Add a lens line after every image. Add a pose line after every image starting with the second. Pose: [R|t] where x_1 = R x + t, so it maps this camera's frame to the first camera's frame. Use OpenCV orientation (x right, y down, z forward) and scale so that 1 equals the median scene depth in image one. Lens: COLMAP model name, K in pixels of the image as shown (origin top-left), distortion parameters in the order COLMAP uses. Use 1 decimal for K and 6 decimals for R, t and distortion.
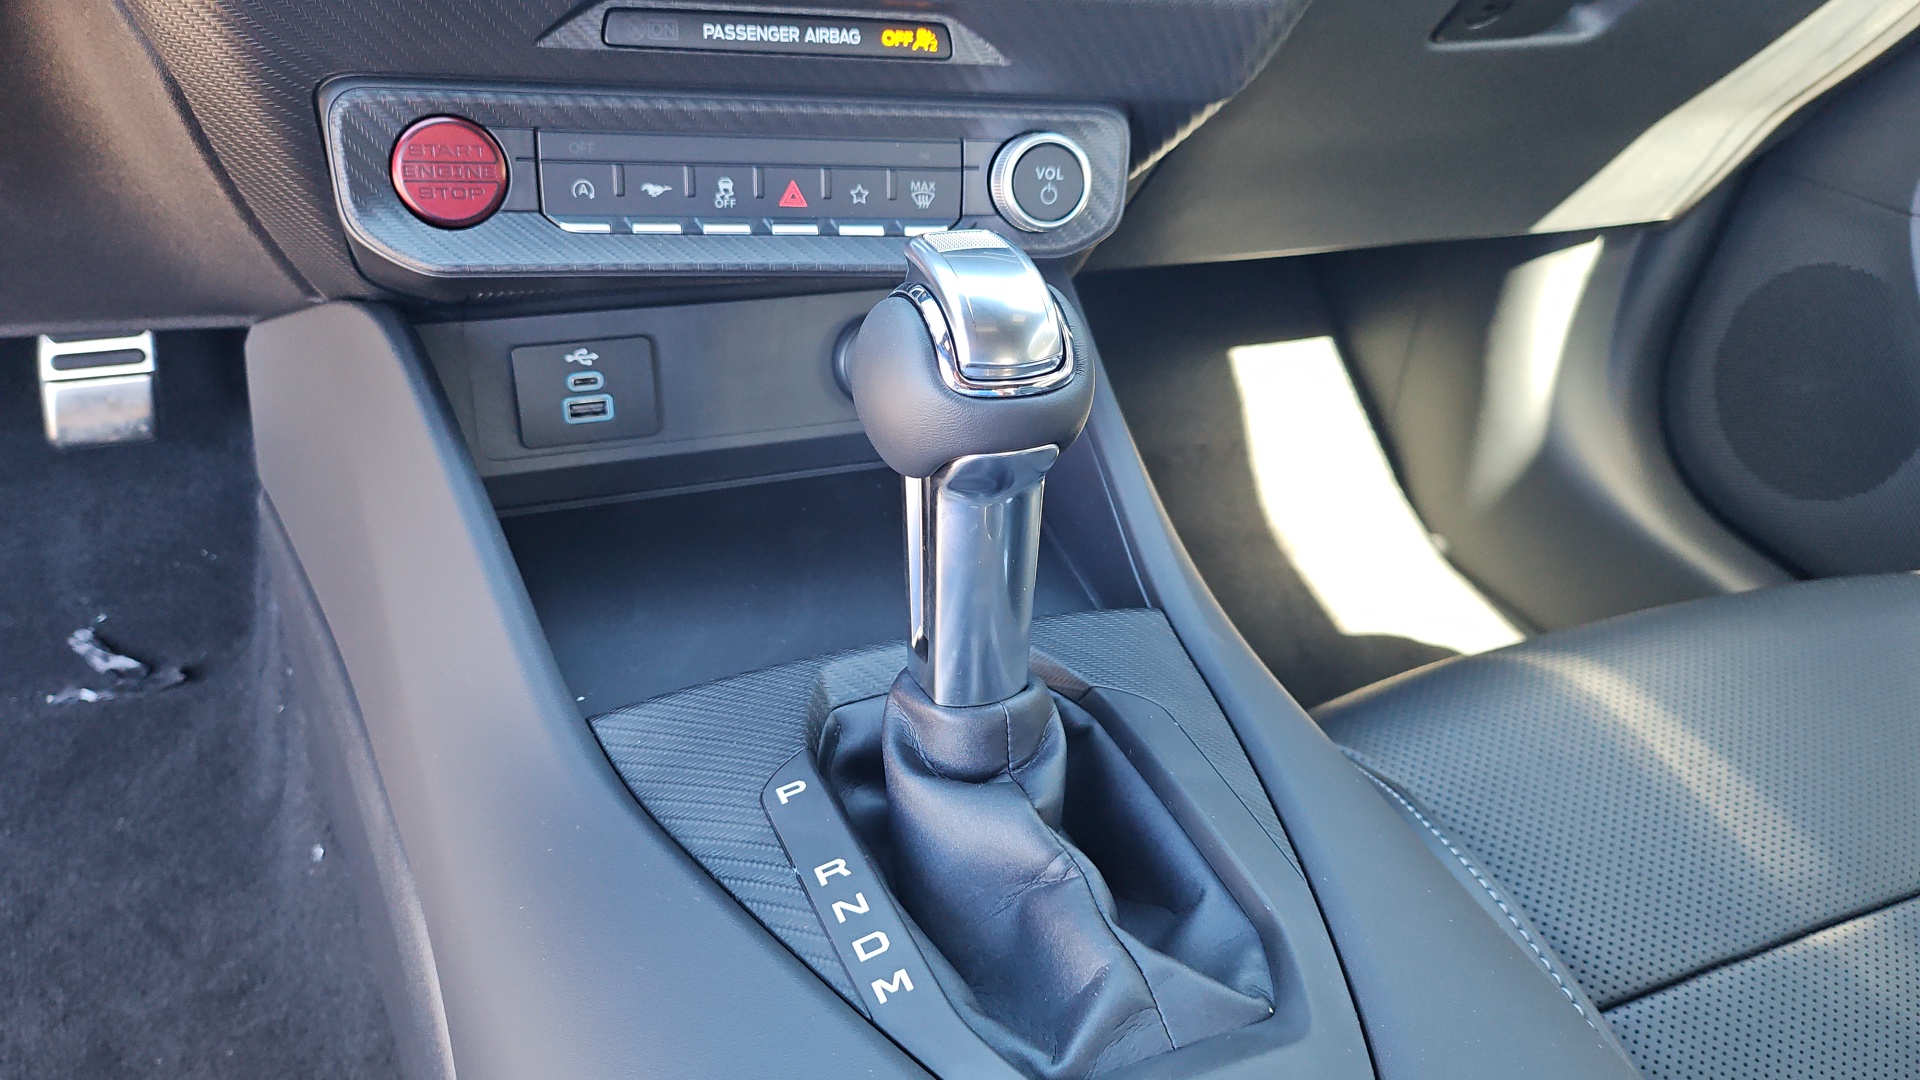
lens RADIAL K [[1380.2, 0, 966.5], [0, 1380.2, 545.3], [0, 0, 1]] dist [0.021524, -0.039771]
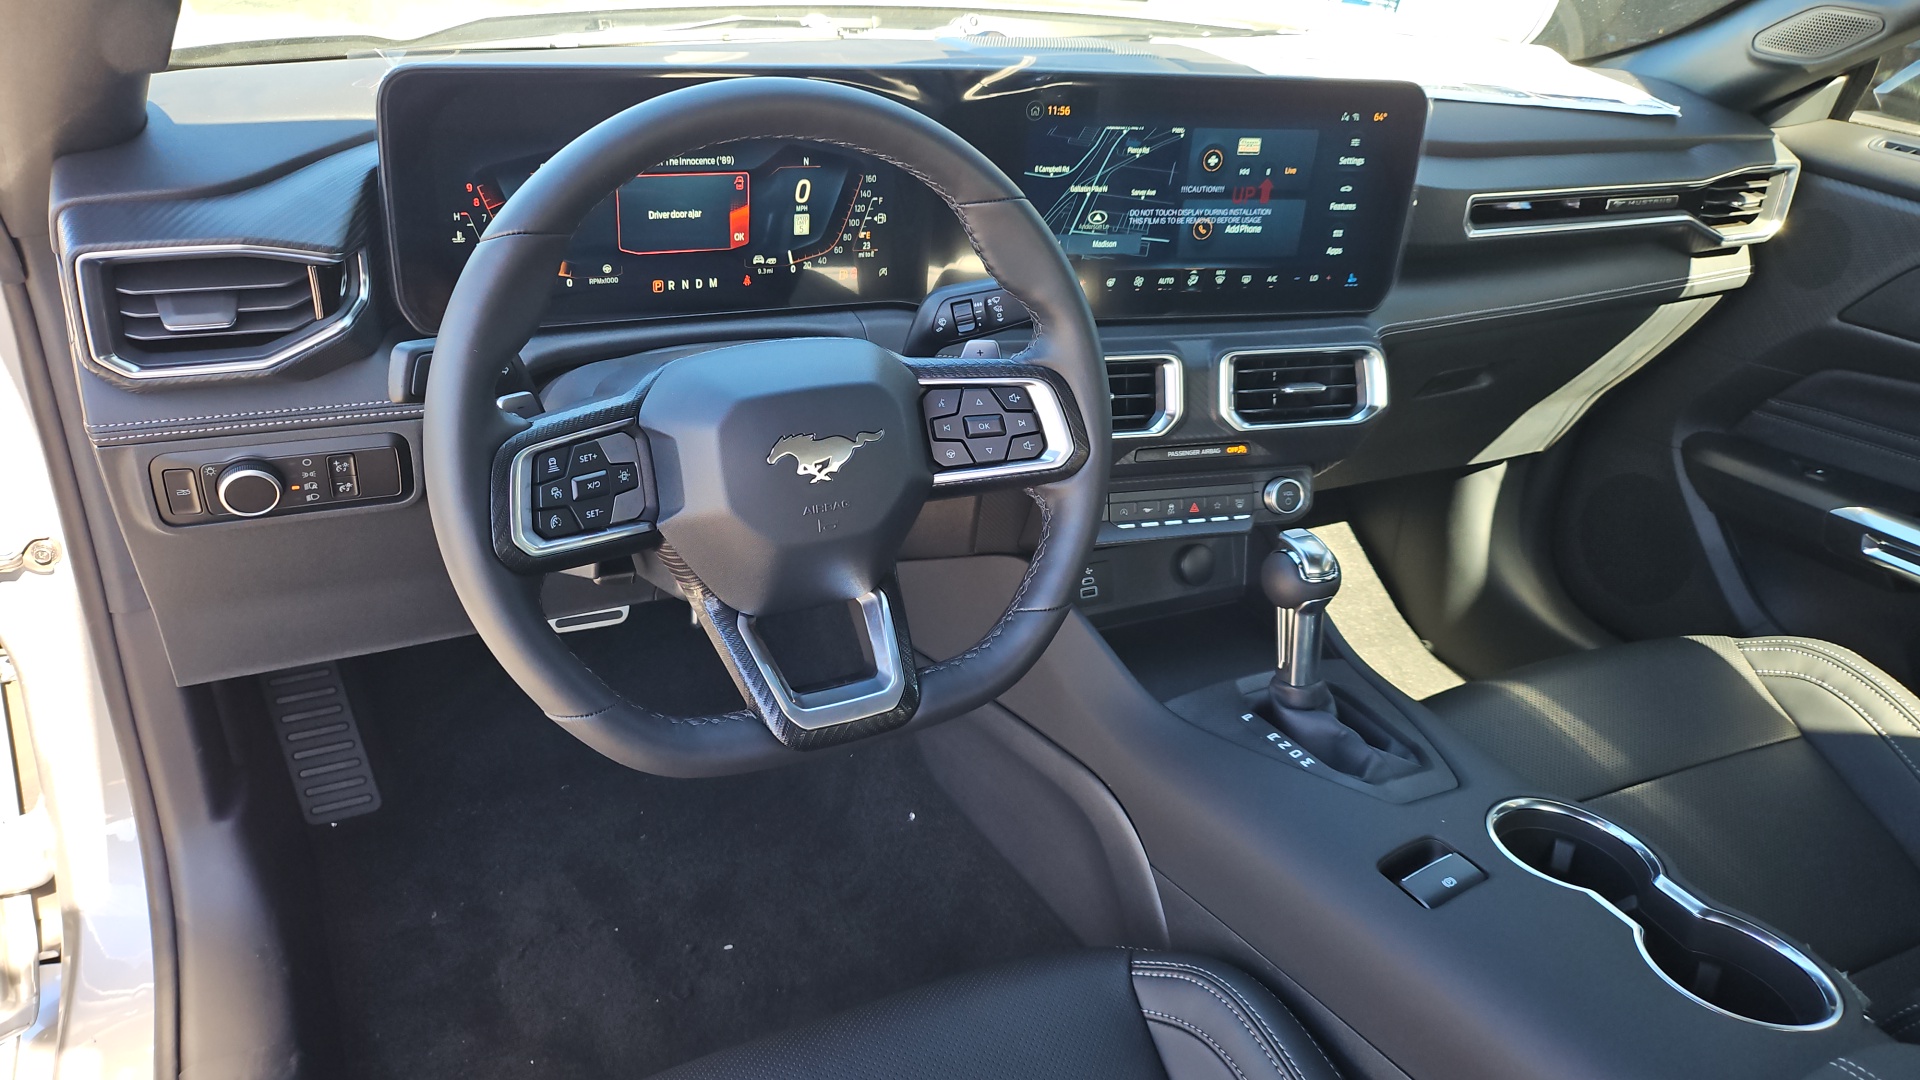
lens RADIAL K [[1380.2, 0, 953.2], [0, 1380.2, 538.6], [0, 0, 1]] dist [0.021524, -0.039771]
pose [[0.998107, -0.055040, 0.027459, -0.525266], [0.057885, 0.991481, -0.116683, 0.068165], [-0.020803, 0.118052, 0.992790, -1.271626]]
